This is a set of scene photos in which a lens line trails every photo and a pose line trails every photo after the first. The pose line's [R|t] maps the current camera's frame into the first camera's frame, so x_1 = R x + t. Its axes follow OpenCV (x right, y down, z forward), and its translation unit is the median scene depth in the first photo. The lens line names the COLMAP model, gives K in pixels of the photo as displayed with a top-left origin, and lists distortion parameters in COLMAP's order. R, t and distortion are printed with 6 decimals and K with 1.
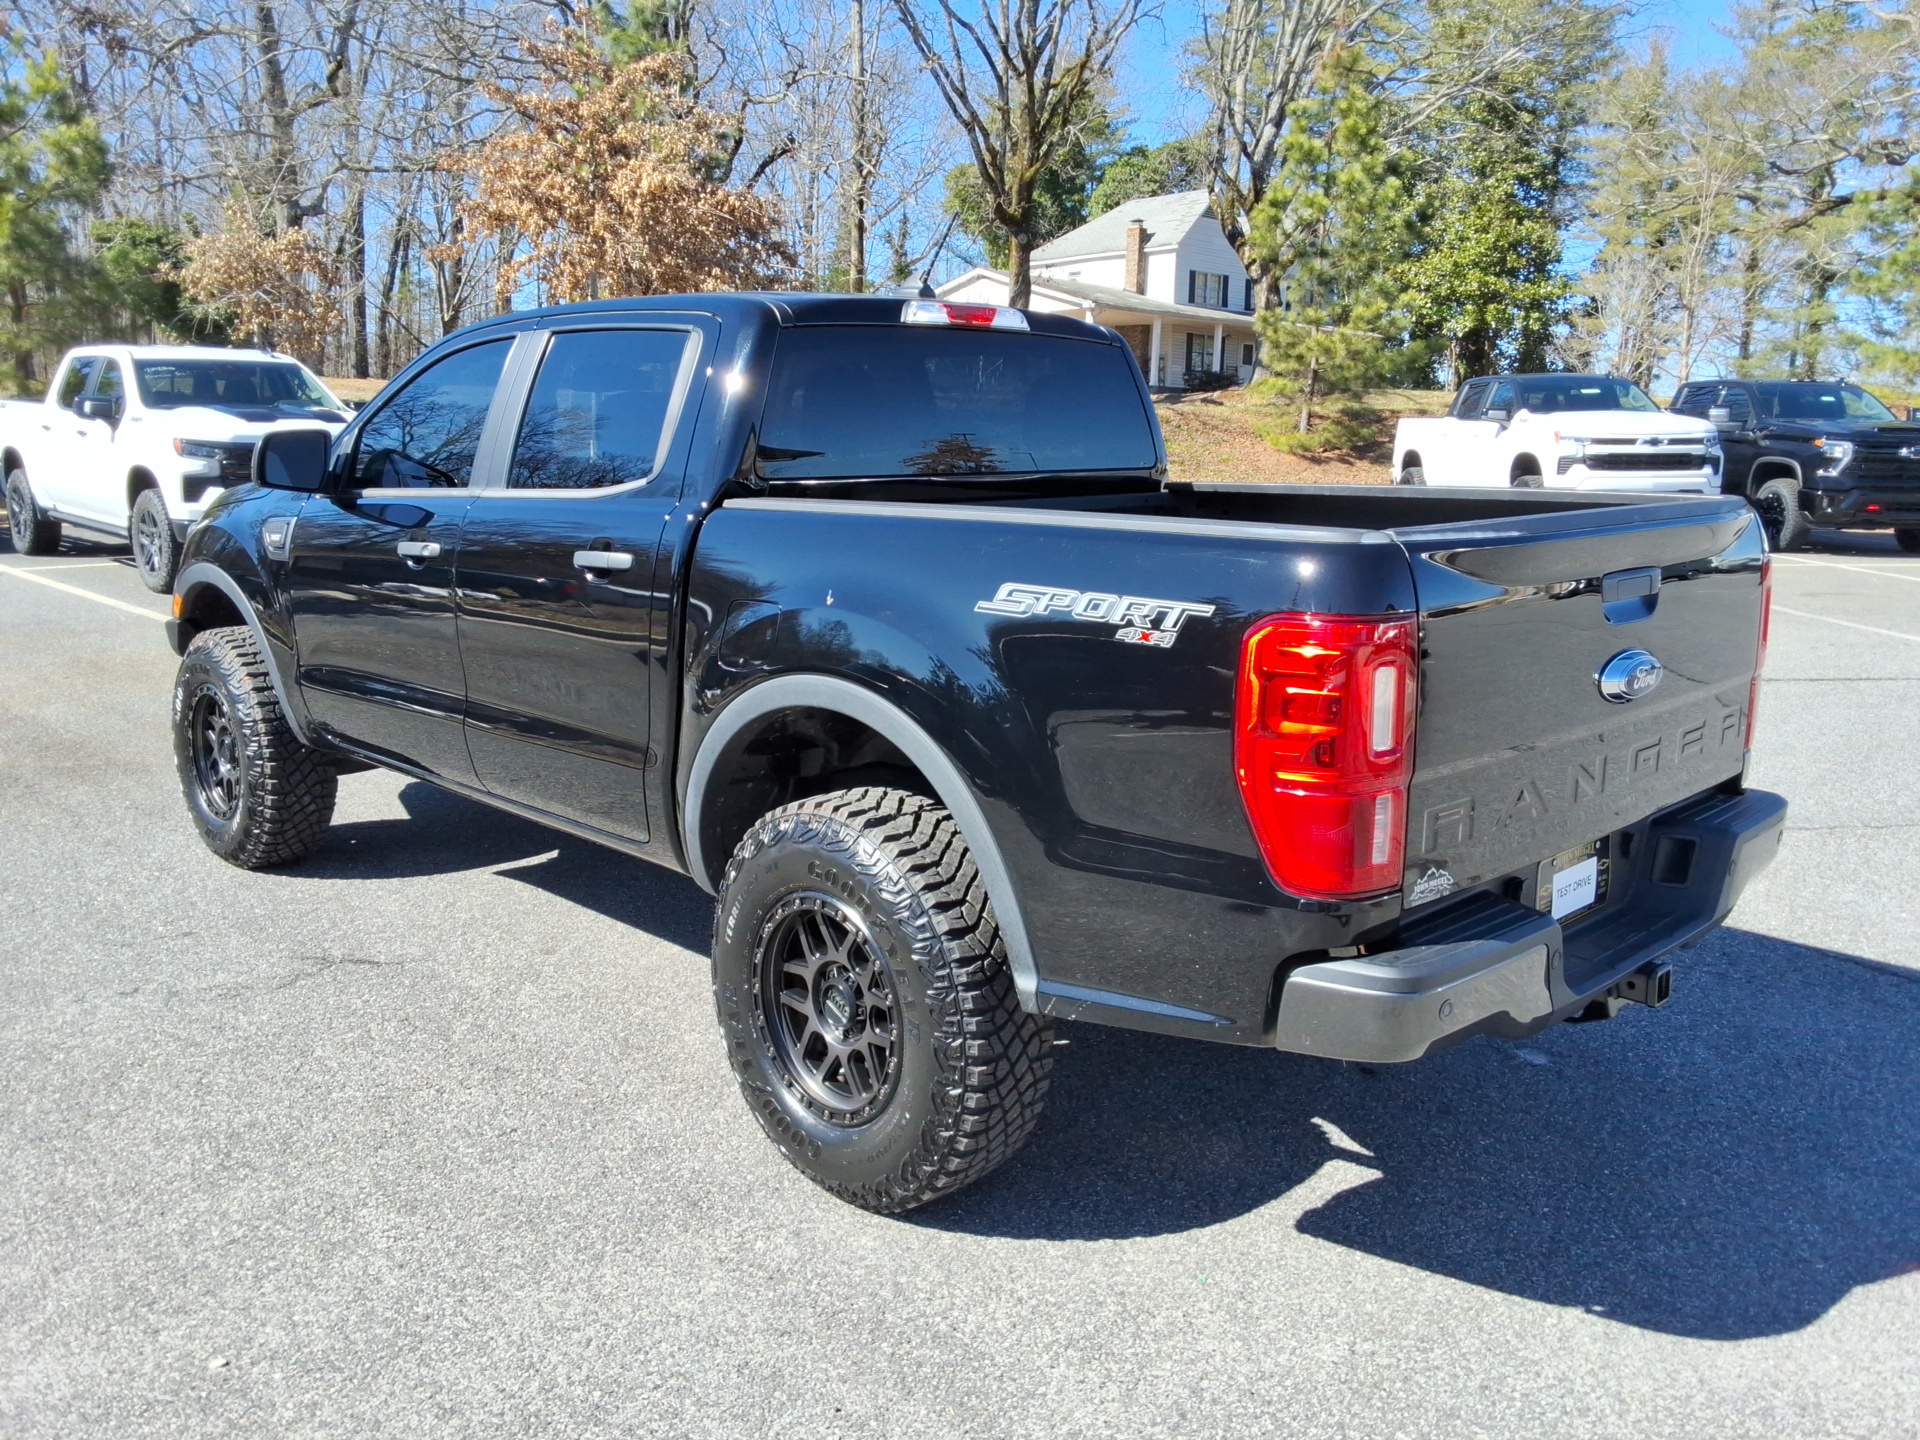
lens RADIAL K [[1539.3, 0, 970.2], [0, 1539.3, 702.7], [0, 0, 1]] dist [0.114570, -0.187590]
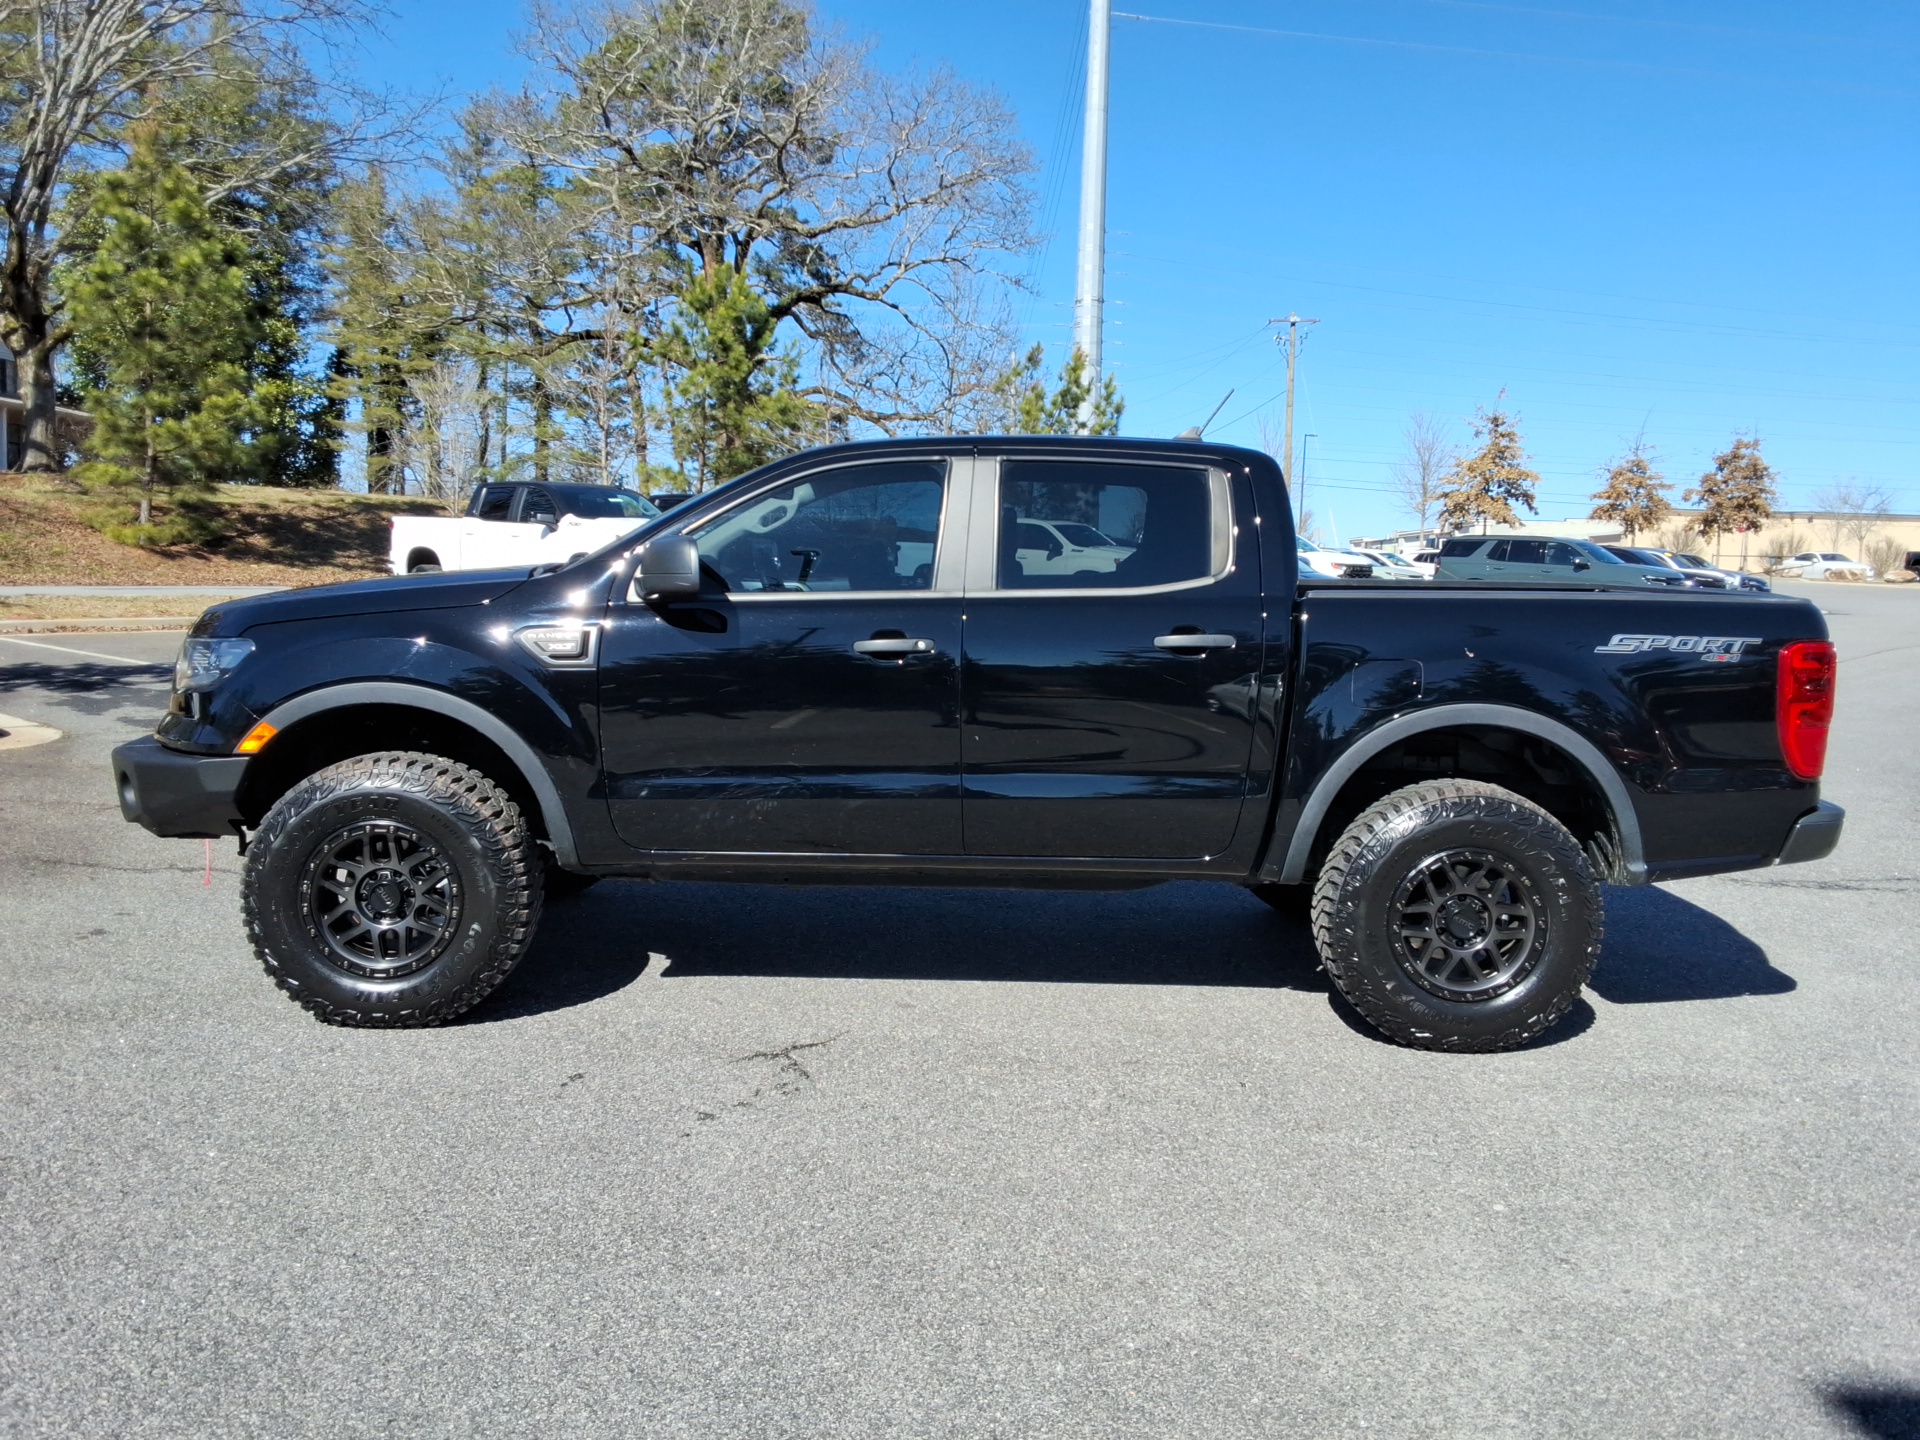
lens RADIAL K [[1539.3, 0, 970.2], [0, 1539.3, 702.7], [0, 0, 1]] dist [0.114570, -0.187590]
pose [[0.689363, -0.064477, 0.721541, -0.251810], [0.108102, 0.994035, -0.014454, -0.007920], [-0.716305, 0.087964, 0.692221, 0.045593]]
